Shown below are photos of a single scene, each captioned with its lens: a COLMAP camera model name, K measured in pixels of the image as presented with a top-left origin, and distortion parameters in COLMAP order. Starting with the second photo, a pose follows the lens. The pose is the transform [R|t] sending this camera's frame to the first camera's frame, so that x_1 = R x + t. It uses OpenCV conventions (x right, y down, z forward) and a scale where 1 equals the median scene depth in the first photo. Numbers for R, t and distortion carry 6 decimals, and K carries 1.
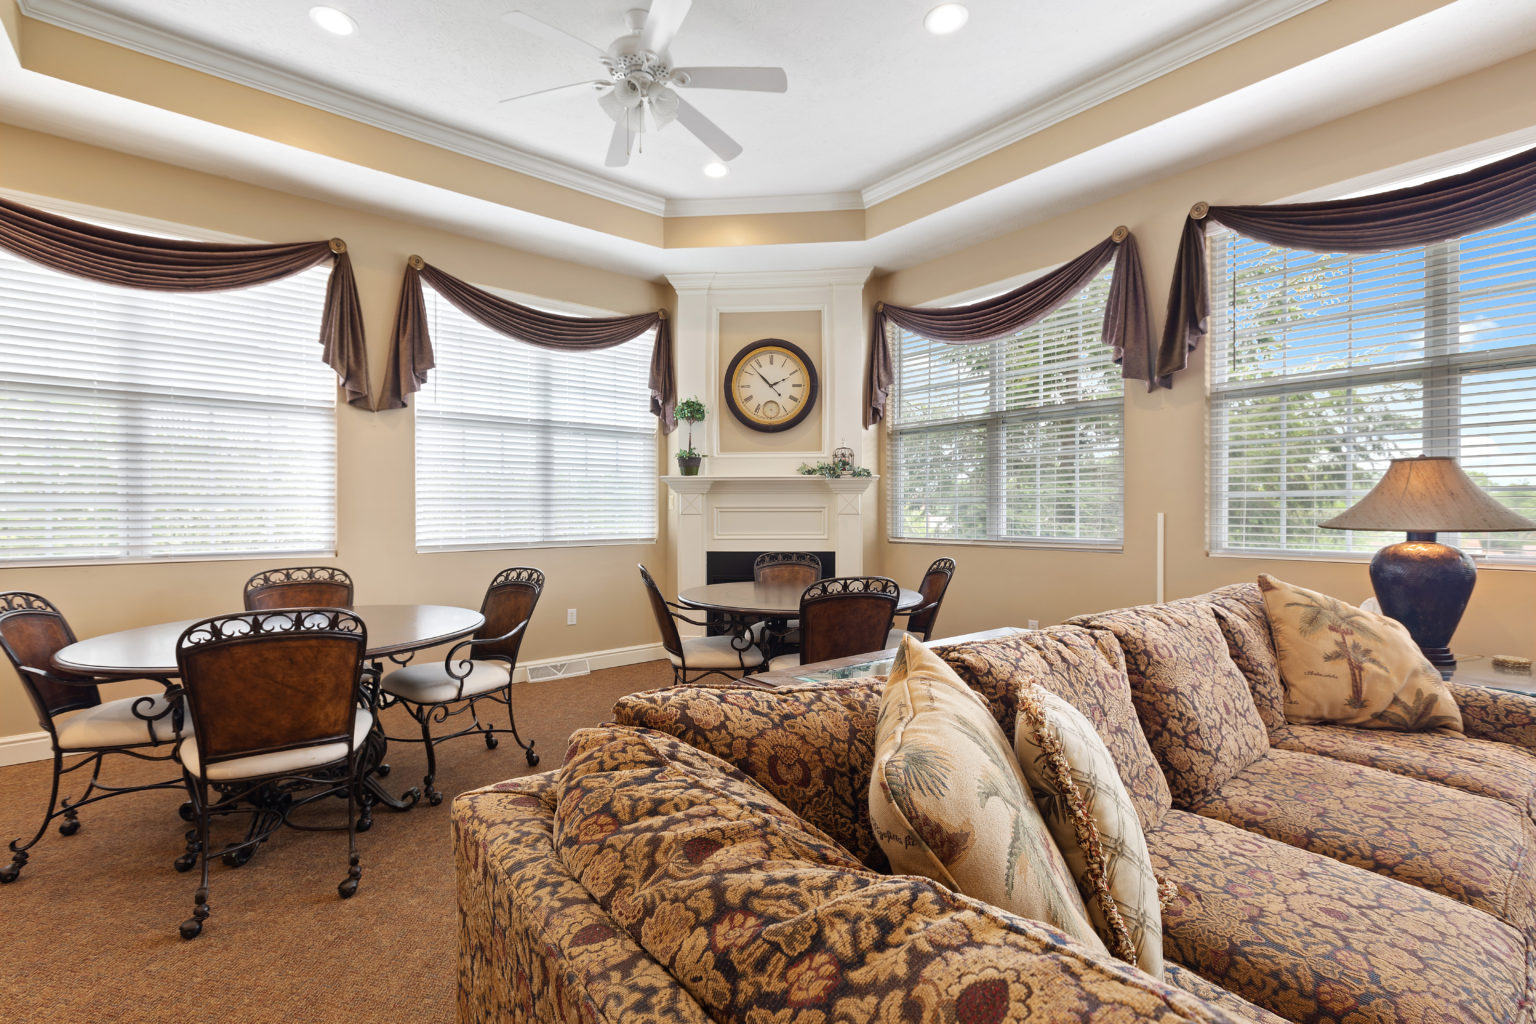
lens RADIAL K [[670.3, 0, 754.1], [0, 670.3, 515.3], [0, 0, 1]] dist [0.001889, 0.000007]
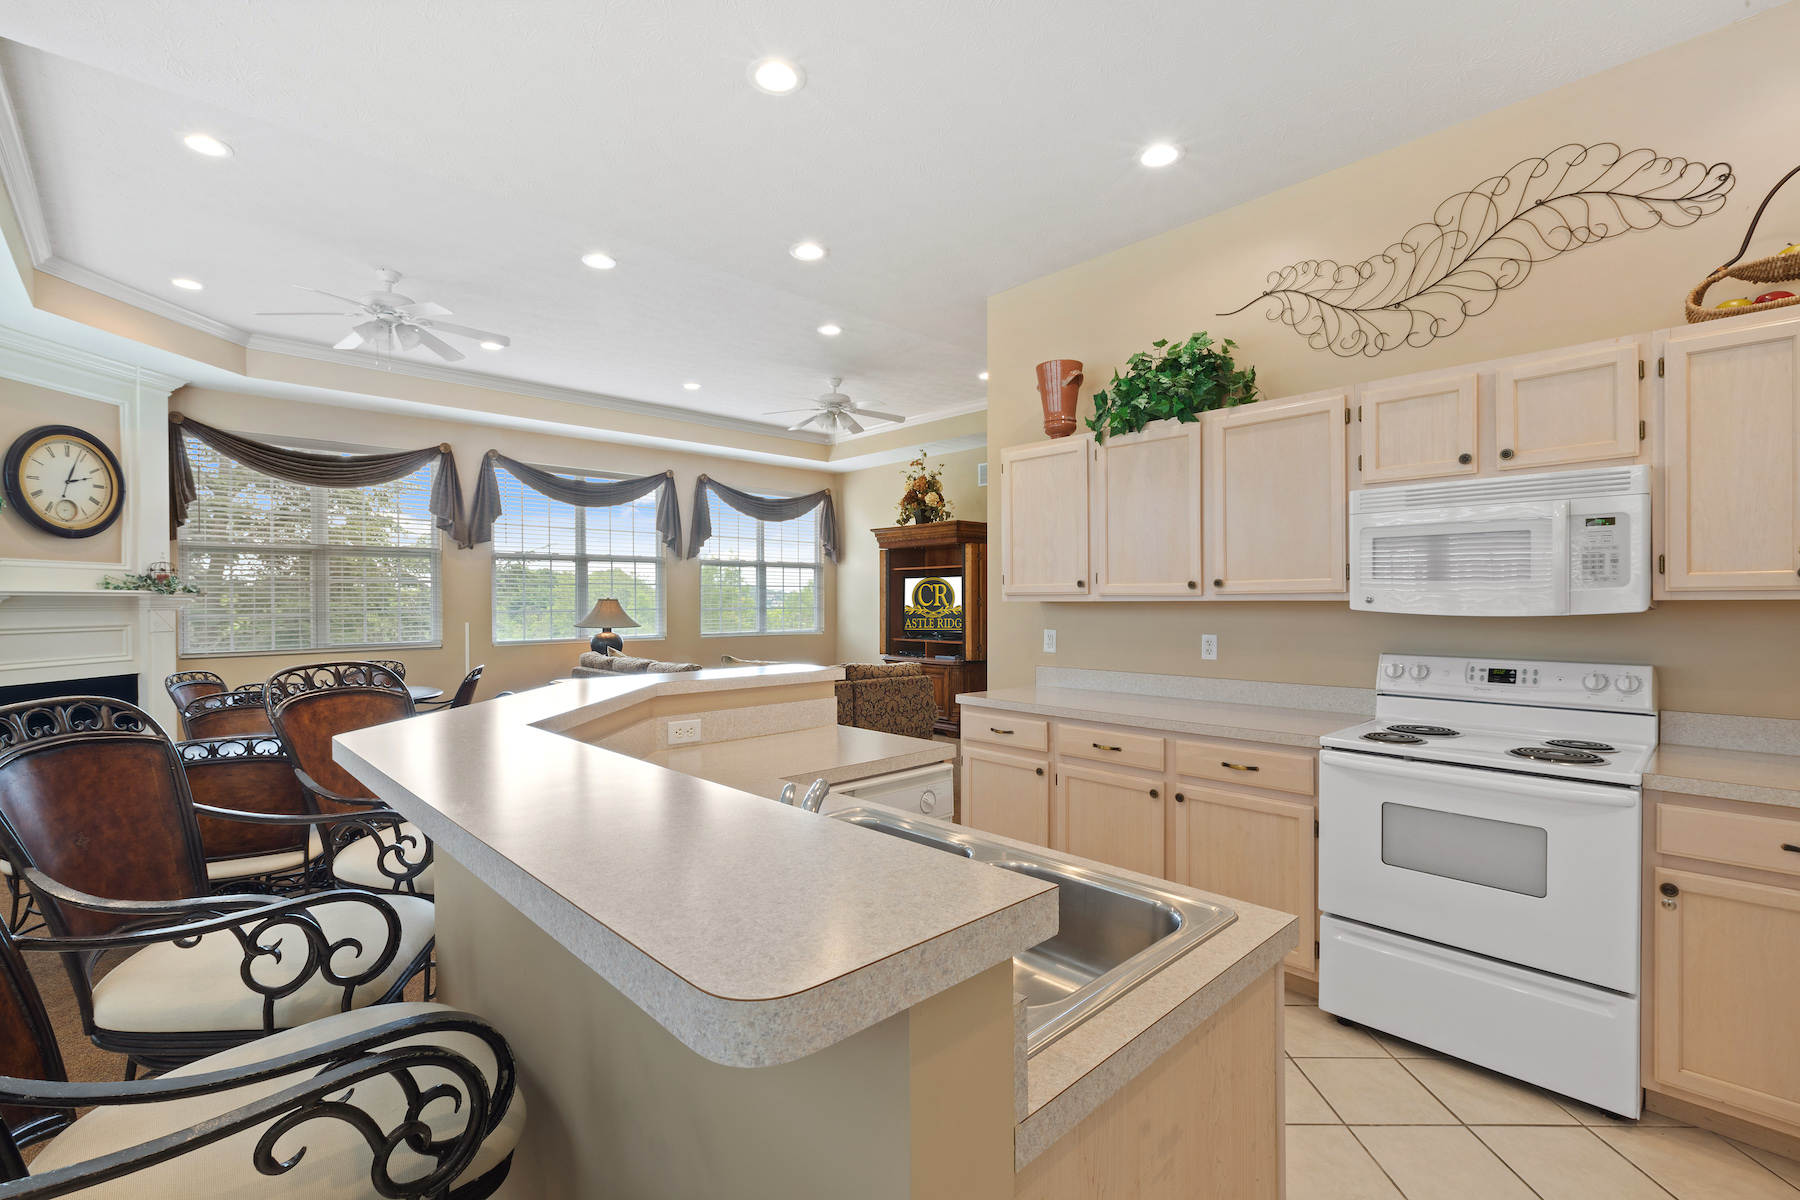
lens RADIAL K [[785.5, 0, 895.1], [0, 785.5, 599.0], [0, 0, 1]] dist [0.001889, 0.000007]
pose [[-0.087499, 0.009325, 0.996121, -1.464017], [0.016485, 0.999833, -0.007912, -0.031564], [-0.996028, 0.015729, -0.087638, 0.085808]]
